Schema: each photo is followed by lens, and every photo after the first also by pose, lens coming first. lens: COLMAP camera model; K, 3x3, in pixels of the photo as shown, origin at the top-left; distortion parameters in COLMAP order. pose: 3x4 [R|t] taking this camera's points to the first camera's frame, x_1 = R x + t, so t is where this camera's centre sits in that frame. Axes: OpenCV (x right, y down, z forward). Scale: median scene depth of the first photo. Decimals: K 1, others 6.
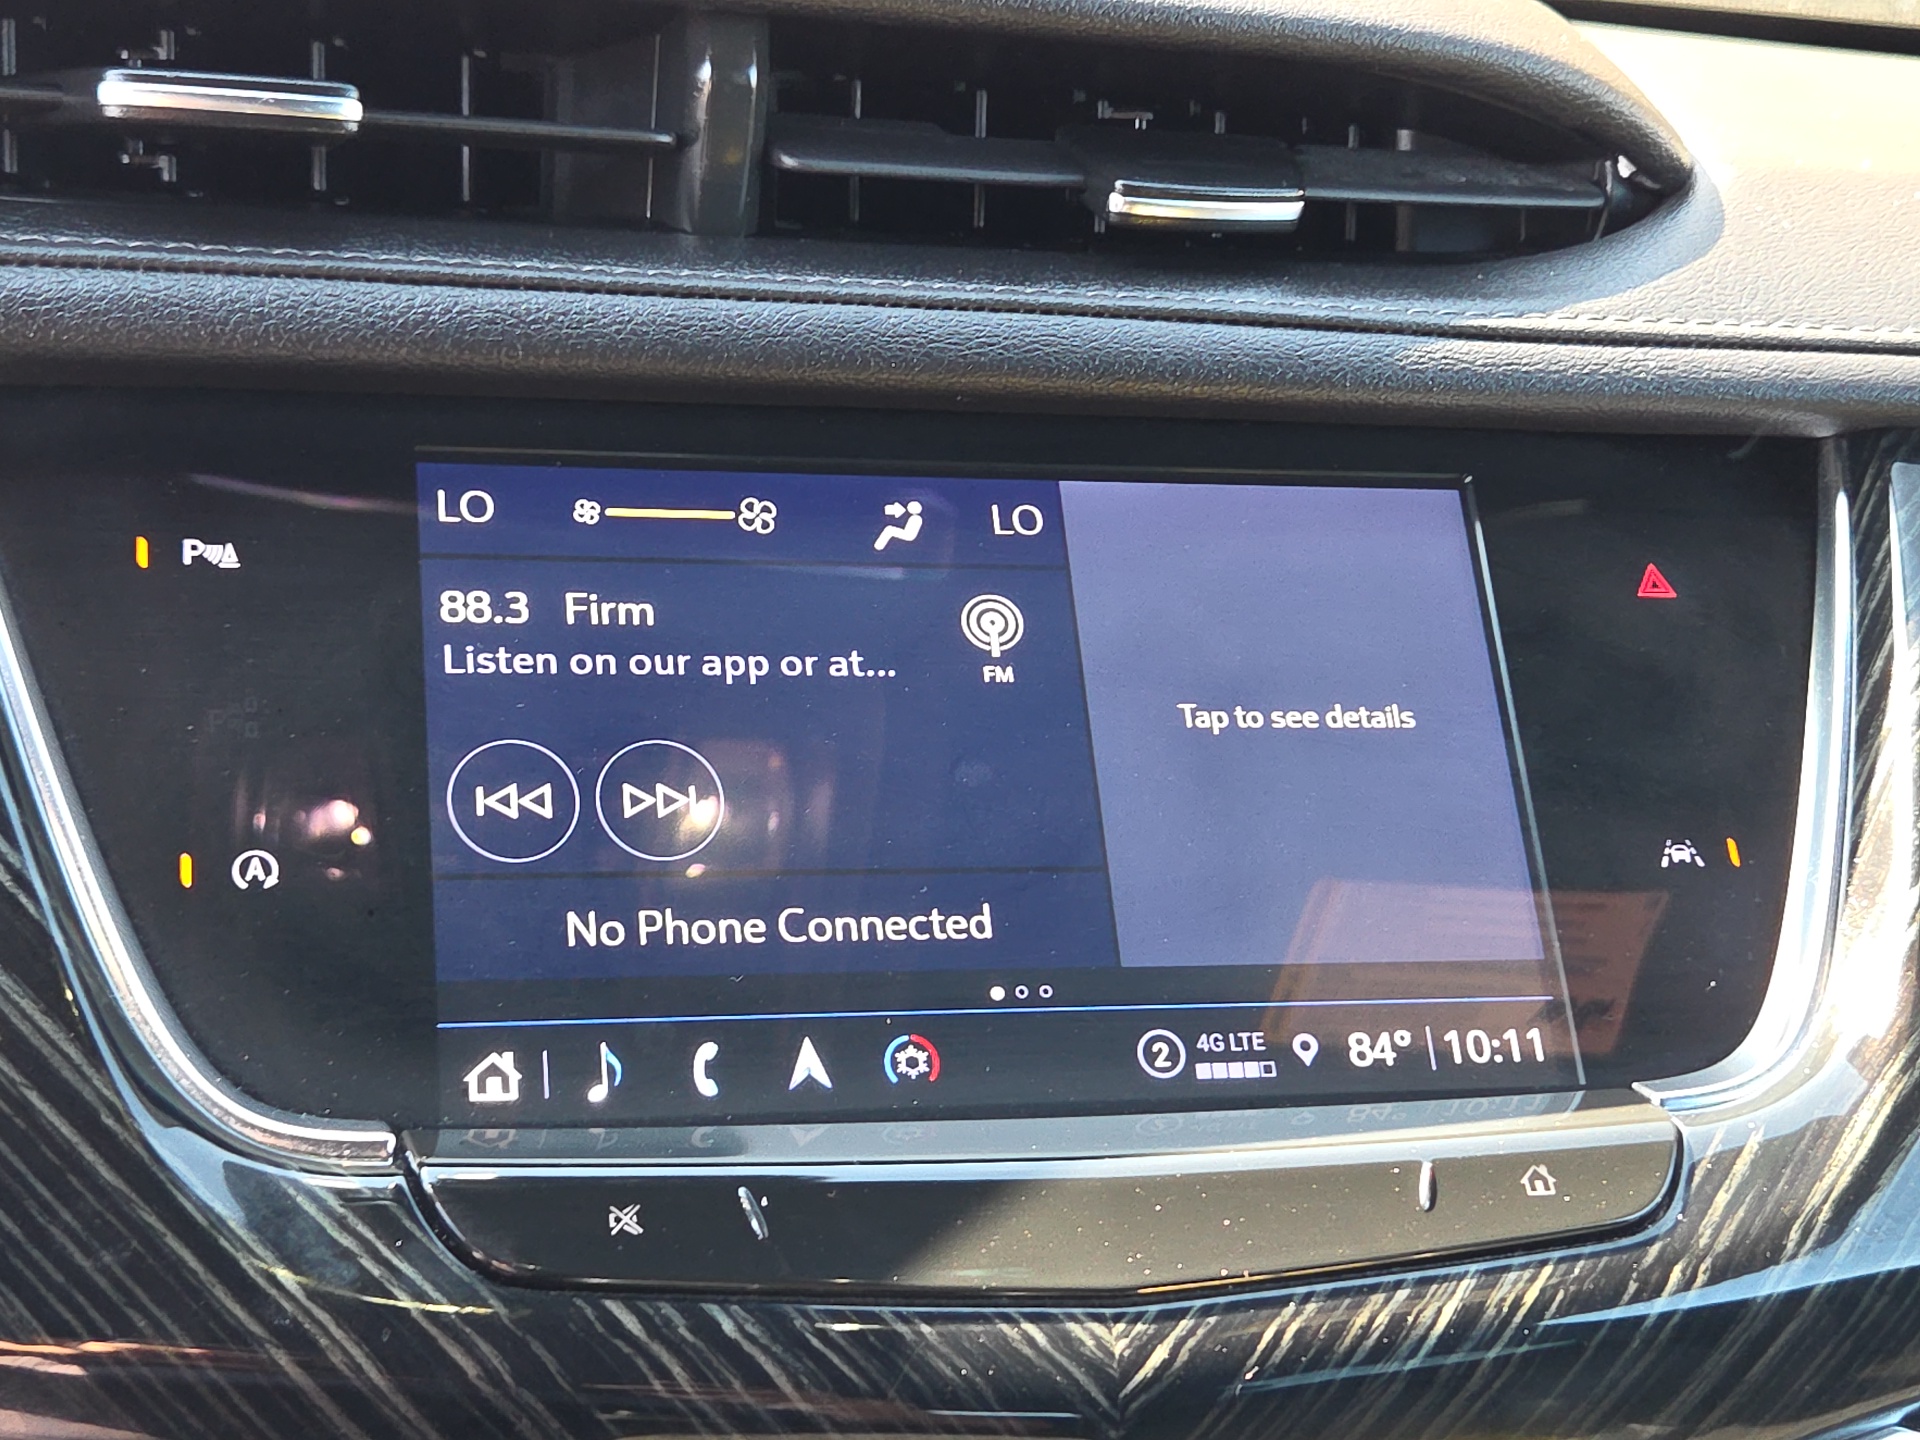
lens RADIAL K [[3005.9, 0, 974.4], [0, 3005.9, 704.9], [0, 0, 1]] dist [0.042678, 0.000000]
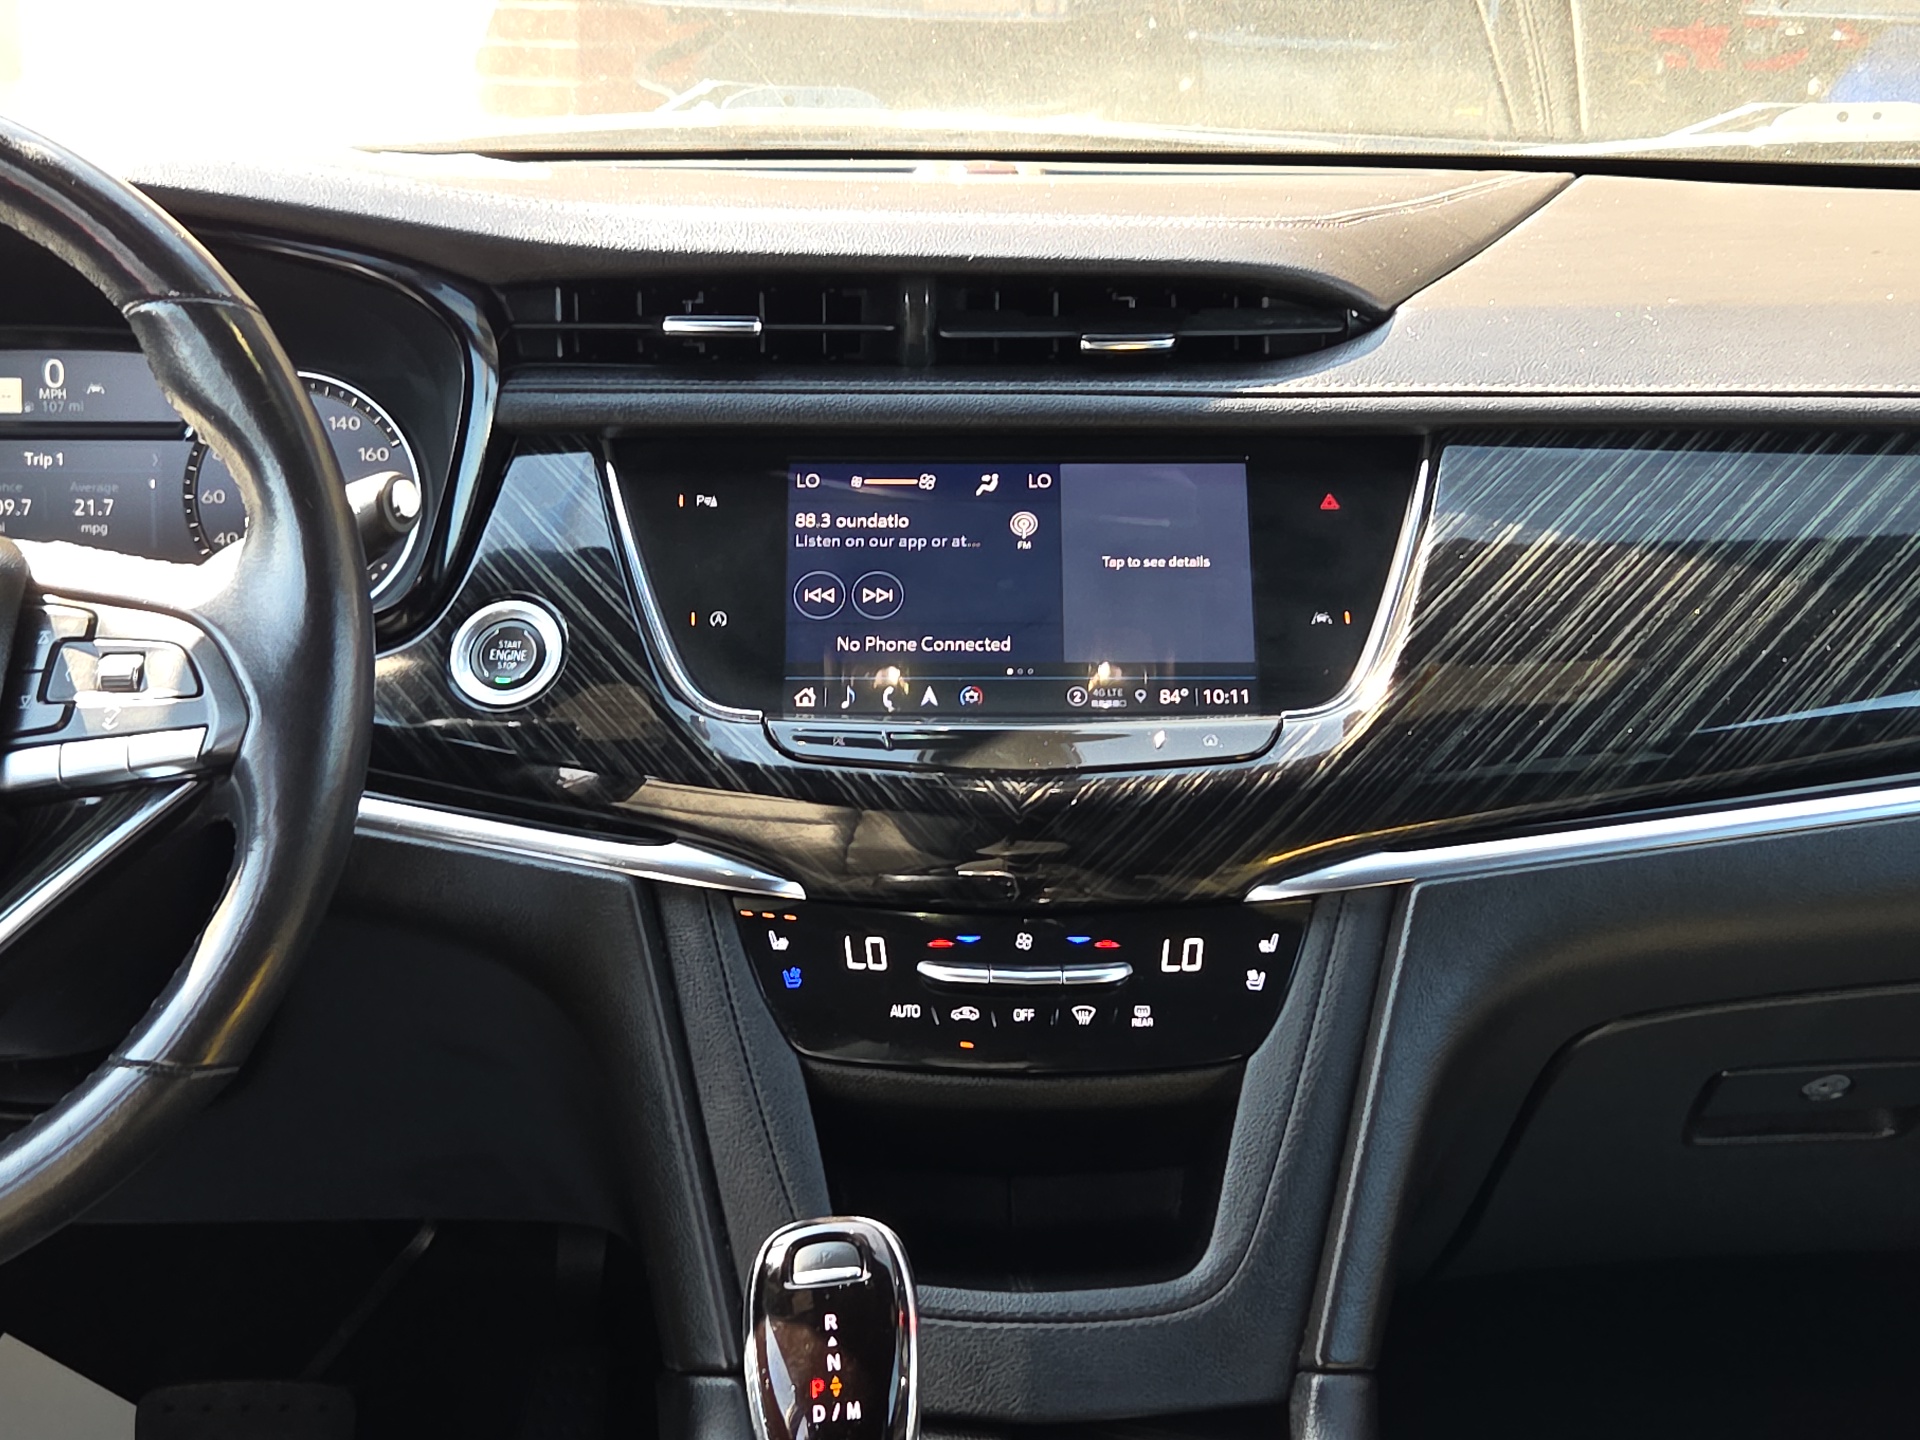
lens RADIAL K [[2826.9, 0, 944.8], [0, 2826.9, 714.2], [0, 0, 1]] dist [0.057801, 0.000000]
pose [[0.963350, -0.006176, -0.268178, 0.577785], [0.005134, 0.999976, -0.004584, 0.141400], [0.268200, 0.003039, 0.963358, -1.248998]]
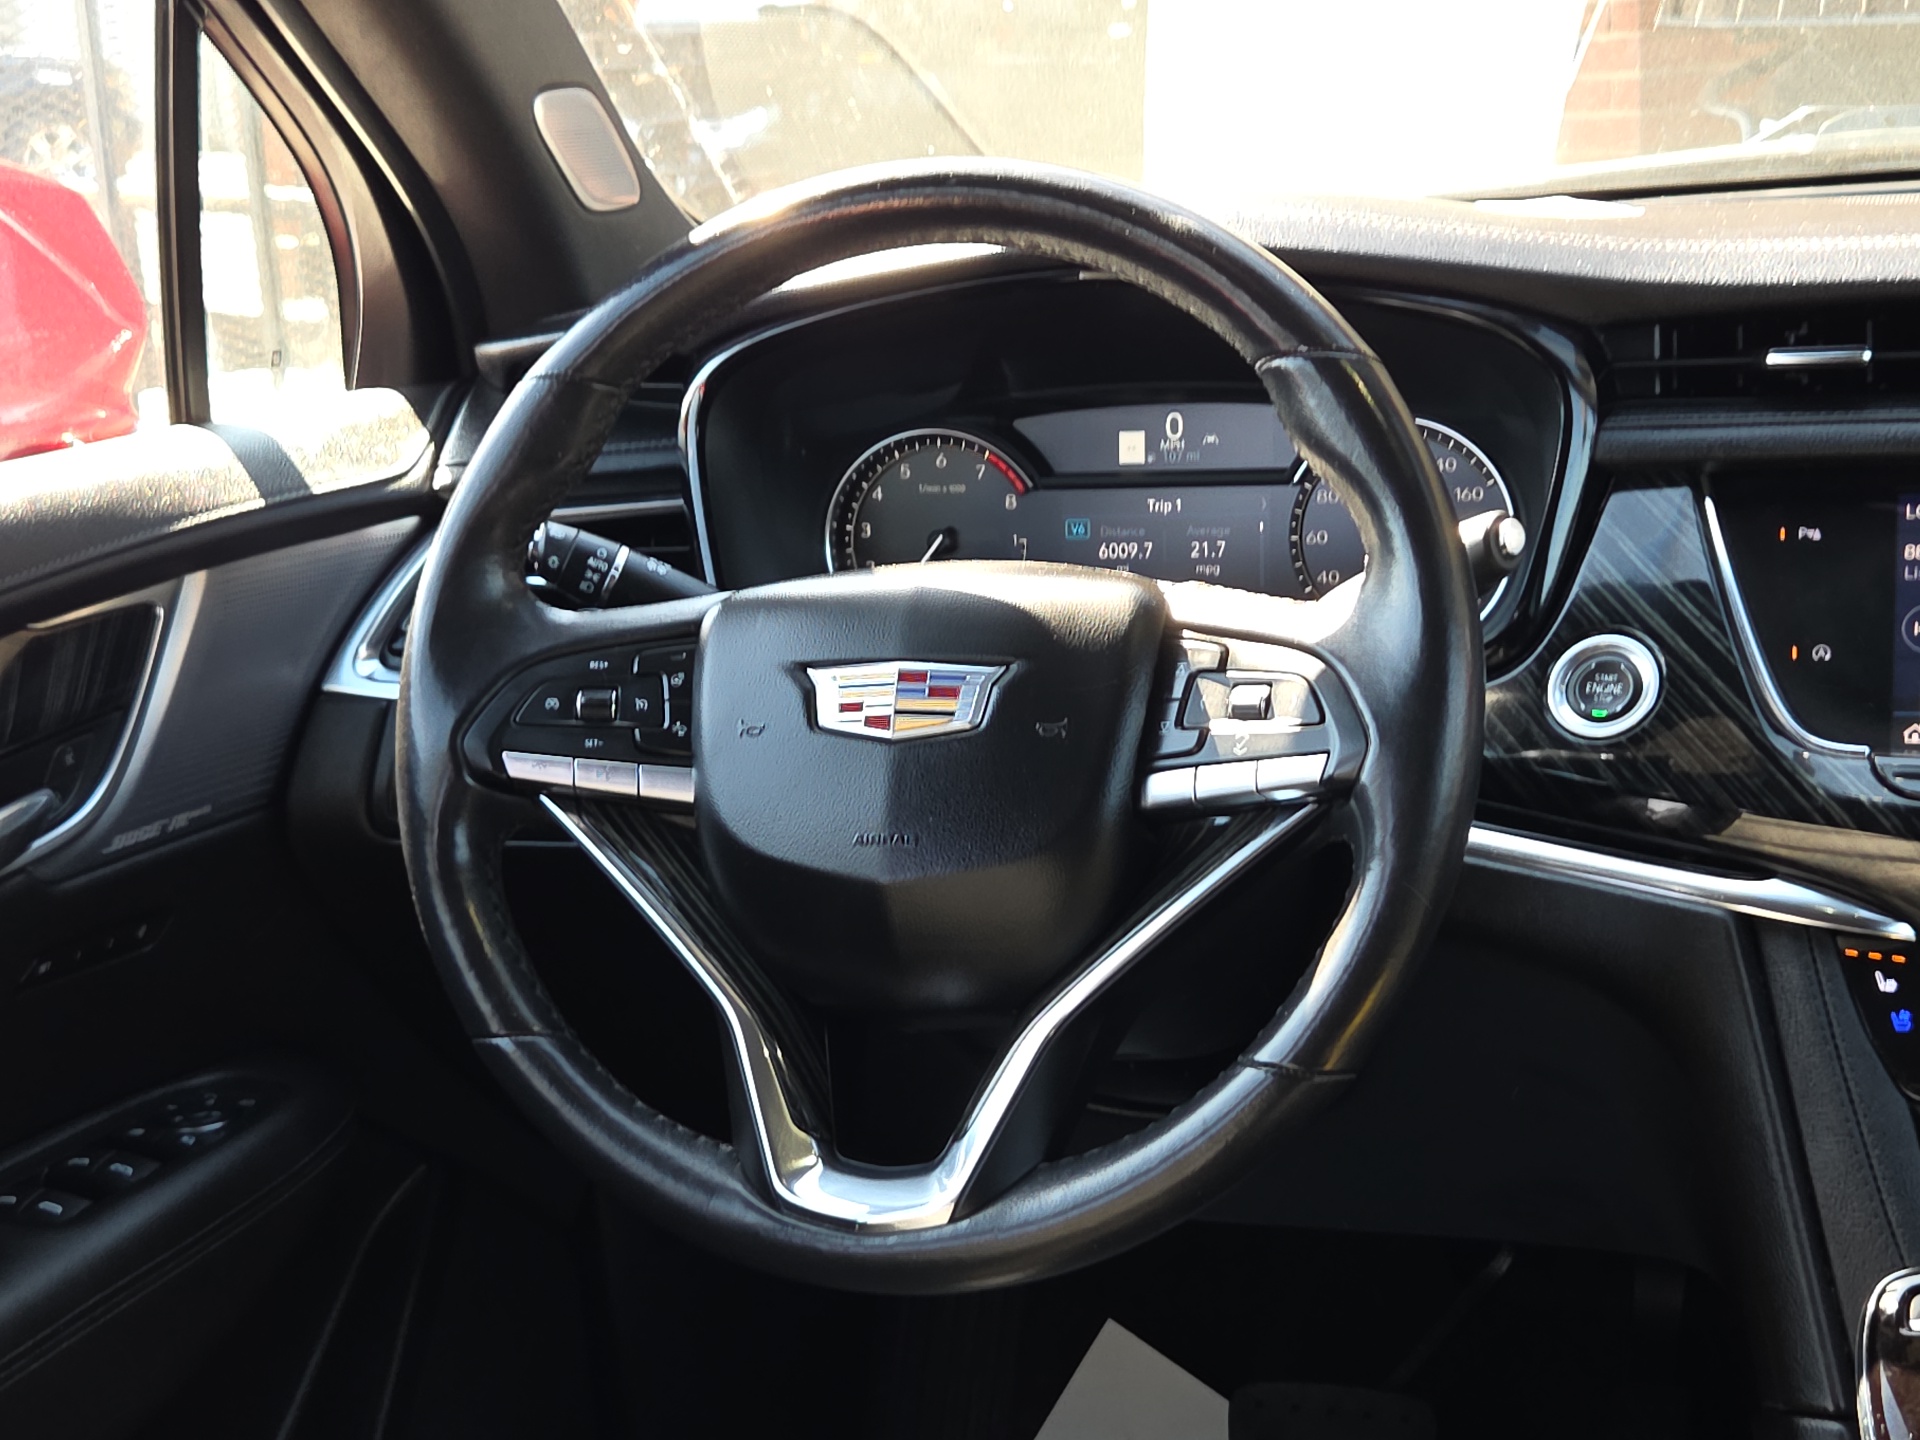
lens RADIAL K [[2826.9, 0, 946.6], [0, 2826.9, 709.8], [0, 0, 1]] dist [0.057801, 0.000000]
pose [[0.805717, -0.002456, -0.592296, 0.569277], [-0.010594, 0.999772, -0.018557, 0.147817], [0.592206, 0.021226, 0.805507, -1.336158]]
